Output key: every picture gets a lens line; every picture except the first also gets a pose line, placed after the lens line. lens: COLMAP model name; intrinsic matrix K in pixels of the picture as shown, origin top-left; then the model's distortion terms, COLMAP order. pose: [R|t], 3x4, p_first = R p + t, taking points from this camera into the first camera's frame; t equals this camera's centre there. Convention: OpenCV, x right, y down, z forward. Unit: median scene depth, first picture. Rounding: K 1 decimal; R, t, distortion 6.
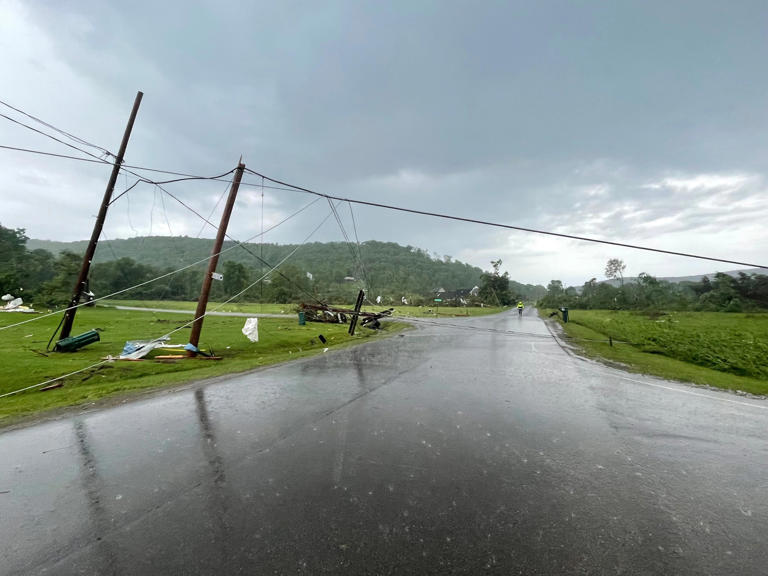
lens RADIAL K [[597.4, 0, 383.2], [0, 597.4, 292.2], [0, 0, 1]] dist [0.063405, -0.018720]
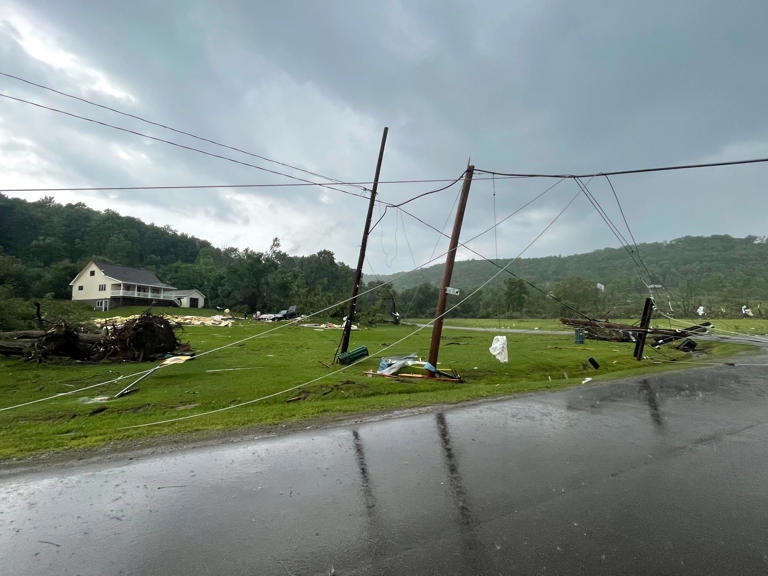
lens RADIAL K [[387.6, 0, 408.0], [0, 387.6, 290.5], [0, 0, 1]] dist [0.005129, -0.000830]
pose [[0.725823, -0.072329, -0.684068, 0.074503], [0.031619, 0.996914, -0.071858, 0.012313], [0.687154, 0.030527, 0.725870, 0.460665]]
